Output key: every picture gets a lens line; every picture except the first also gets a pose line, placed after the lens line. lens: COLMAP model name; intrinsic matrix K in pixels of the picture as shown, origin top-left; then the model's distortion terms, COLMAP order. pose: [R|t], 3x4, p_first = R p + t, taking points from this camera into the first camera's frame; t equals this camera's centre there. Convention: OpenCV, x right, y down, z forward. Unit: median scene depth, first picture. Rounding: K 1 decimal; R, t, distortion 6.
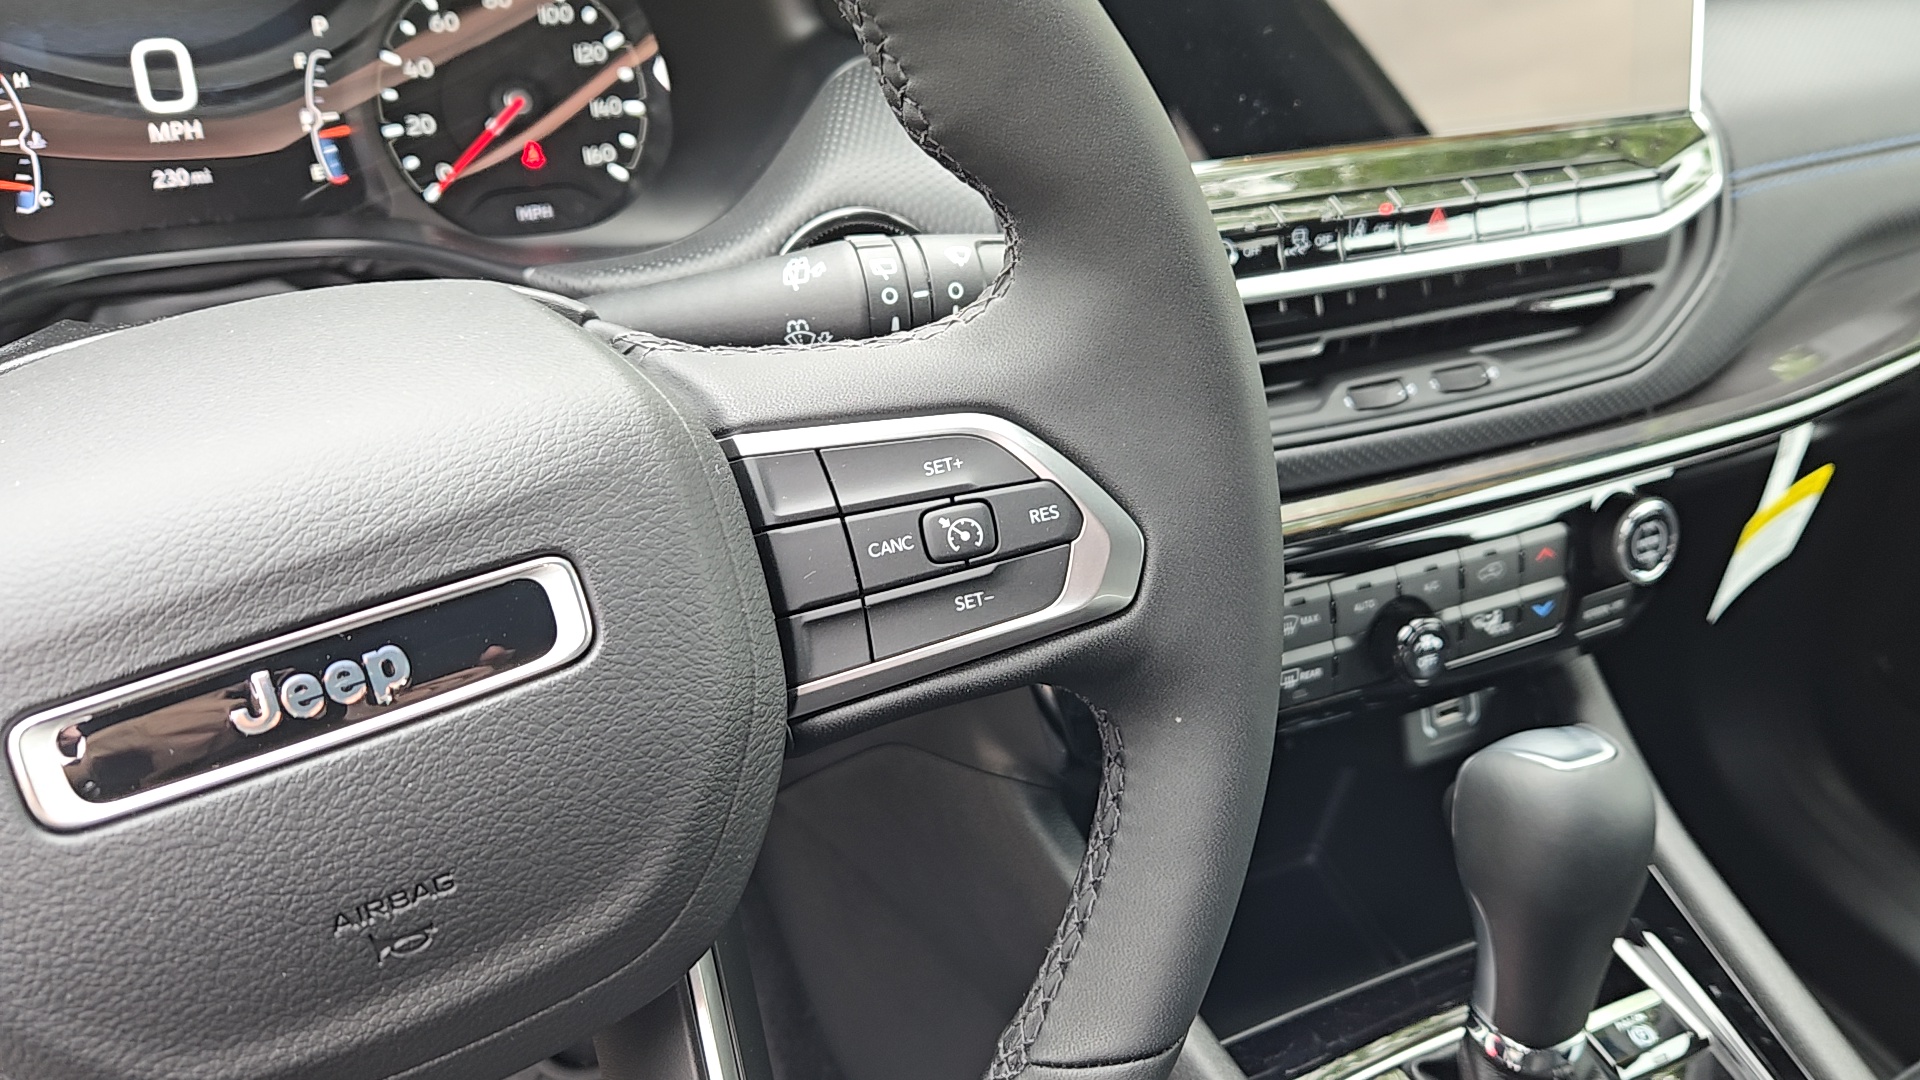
lens RADIAL K [[1661.2, 0, 957.4], [0, 1661.2, 537.0], [0, 0, 1]] dist [0.005626, -0.008811]
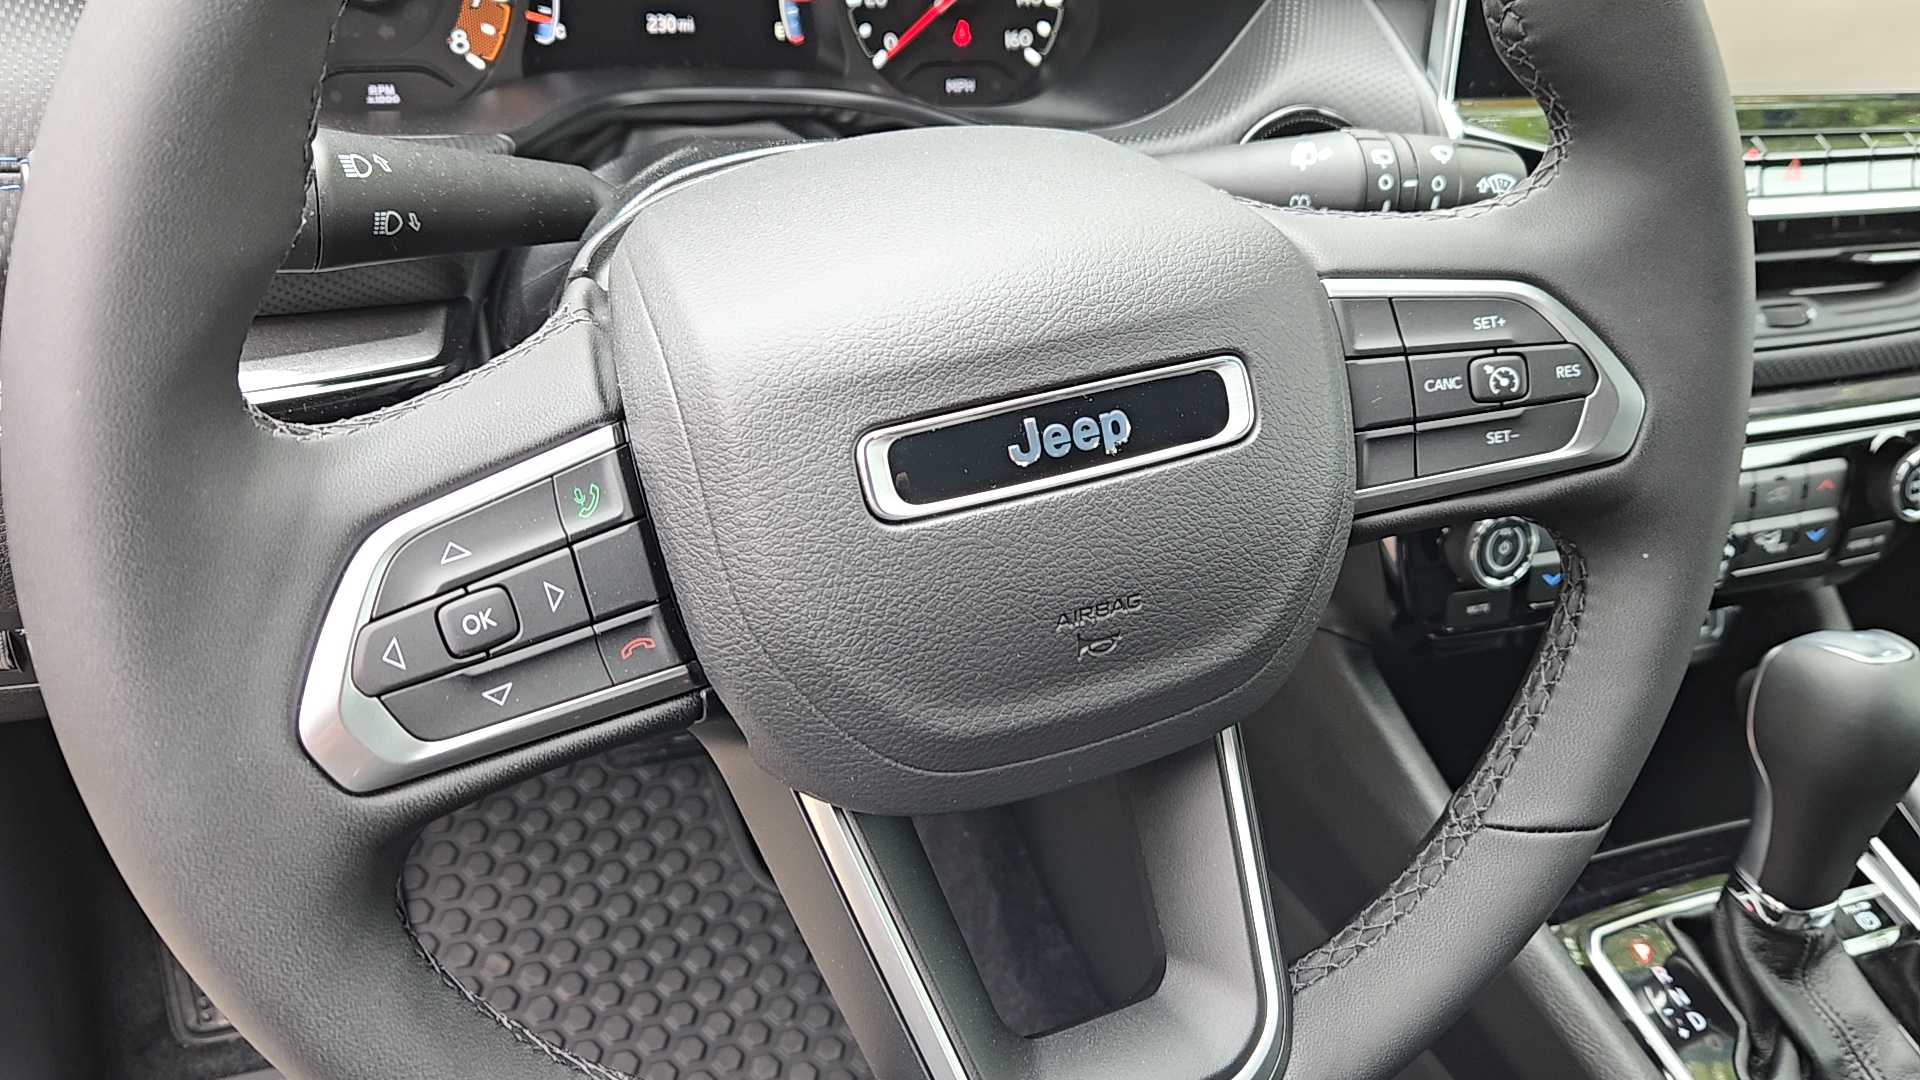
lens RADIAL K [[1661.2, 0, 957.4], [0, 1661.2, 537.0], [0, 0, 1]] dist [0.005626, -0.008811]
pose [[0.994357, 0.102536, -0.027201, -0.214445], [-0.101182, 0.993746, 0.047228, 0.058567], [0.031873, -0.044210, 0.998514, -0.139521]]
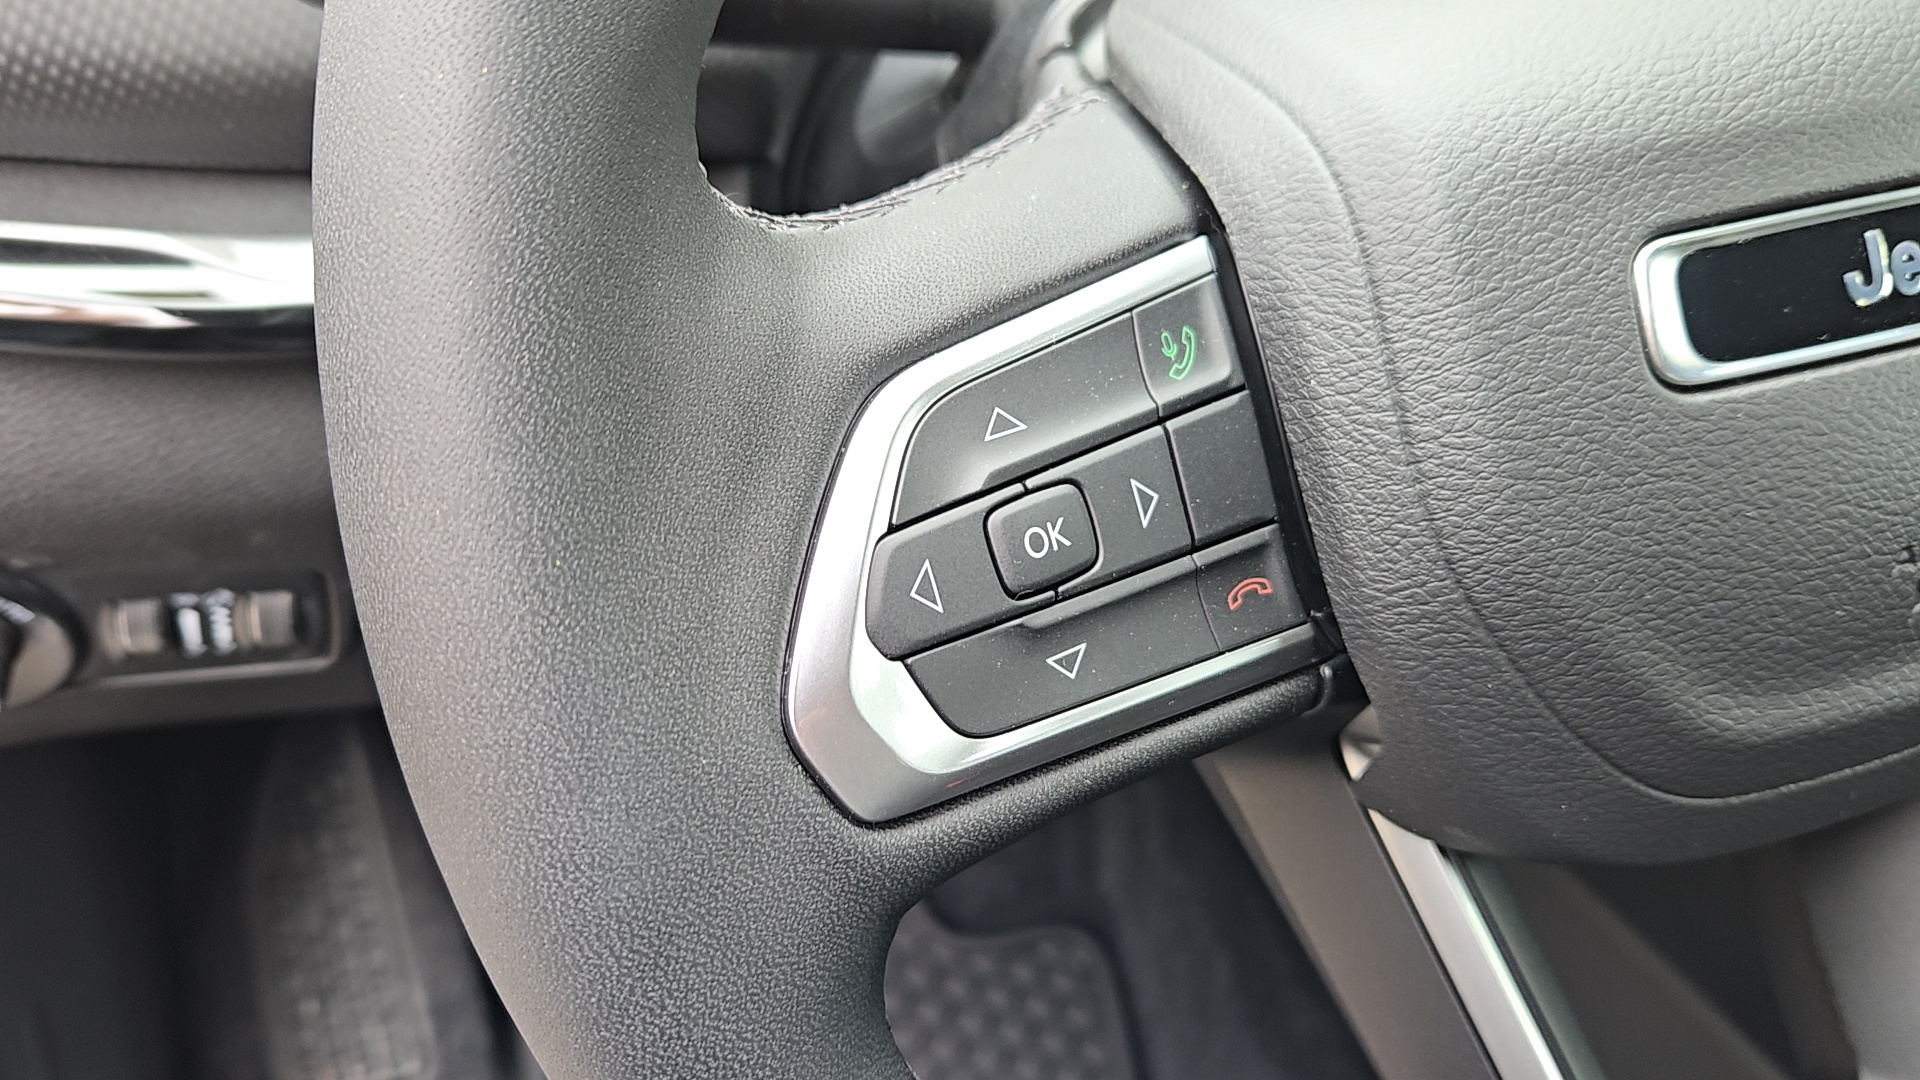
lens RADIAL K [[1710.5, 0, 960.0], [0, 1710.5, 540.0], [0, 0, 1]] dist [-0.002182, -0.009940]
pose [[0.993209, 0.108562, -0.041837, -0.400465], [-0.107334, 0.993753, 0.030573, 0.125106], [0.044895, -0.025875, 0.998657, 0.079915]]
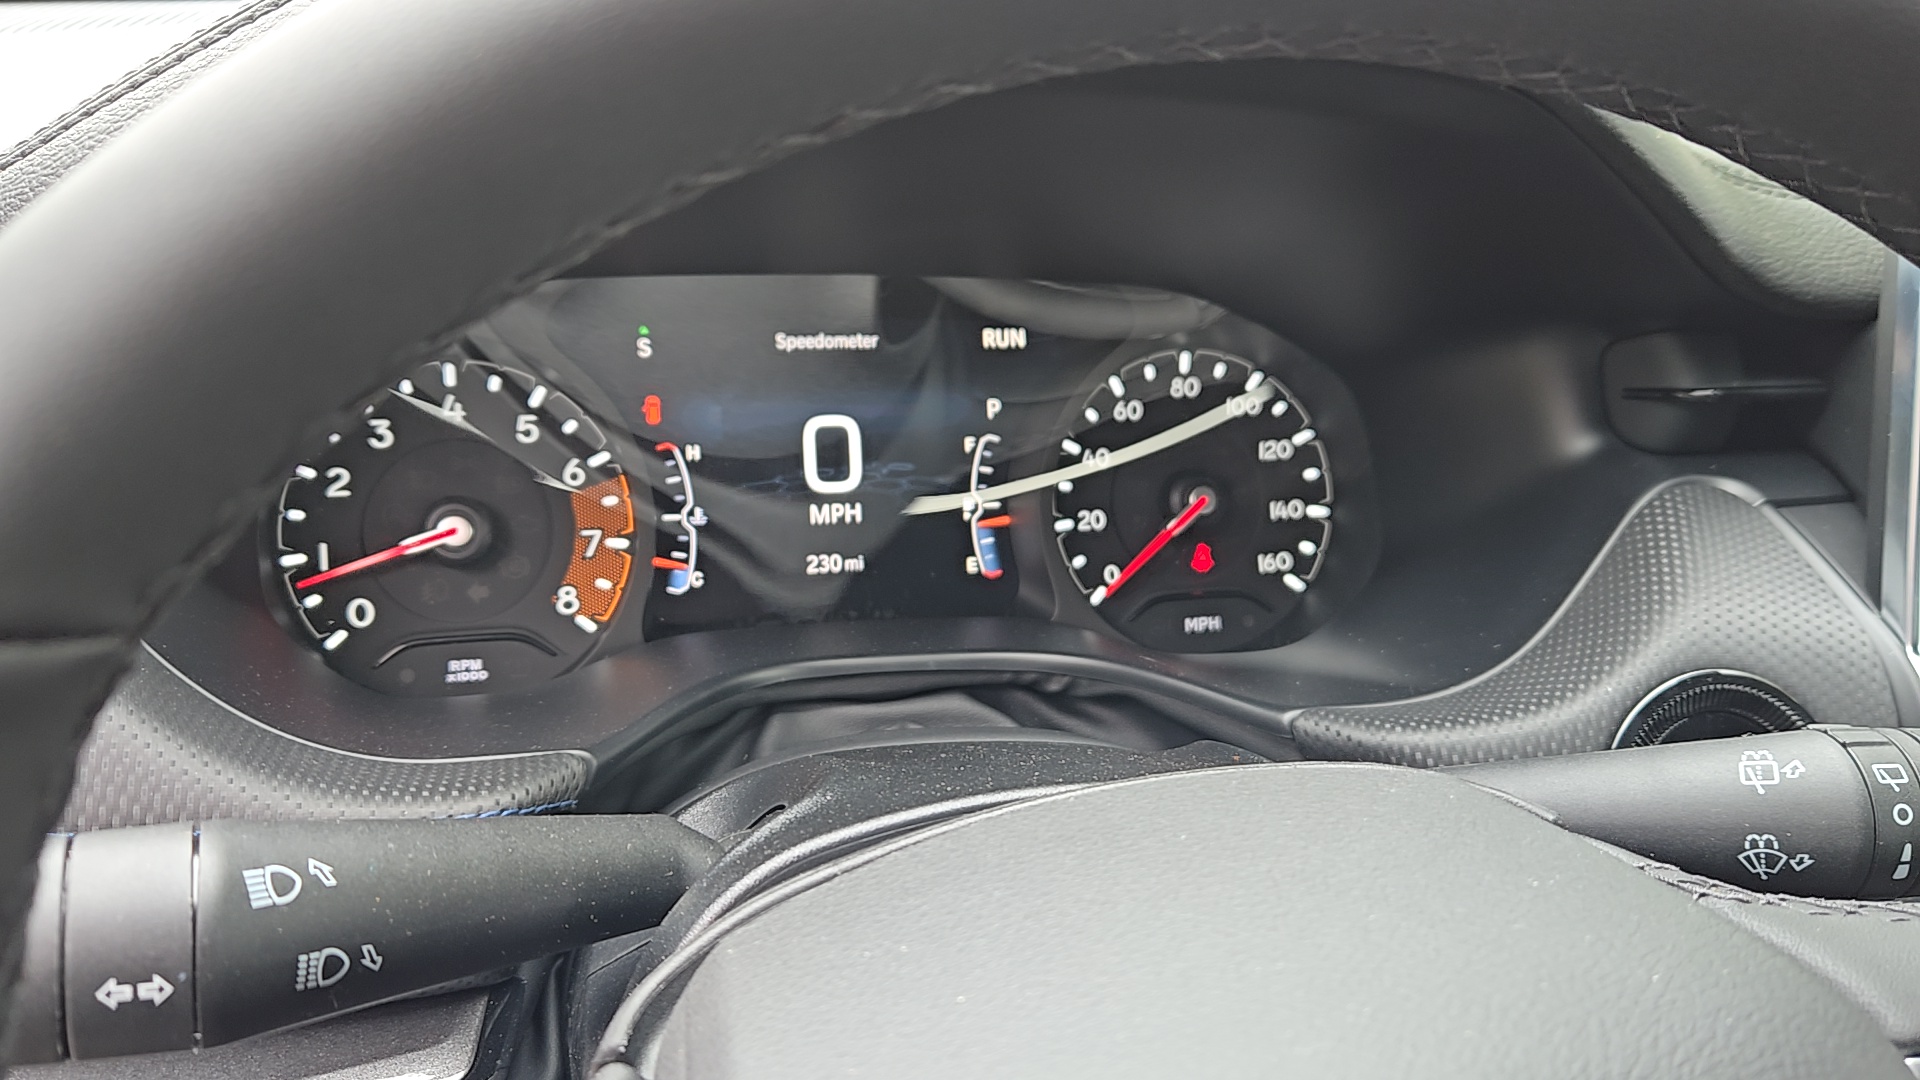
lens RADIAL K [[1661.2, 0, 957.4], [0, 1661.2, 537.0], [0, 0, 1]] dist [0.005626, -0.008811]
pose [[0.982047, 0.060299, -0.178739, -0.250559], [-0.096322, 0.974988, -0.200301, -0.058479], [0.162190, 0.213921, 0.963292, 0.146984]]
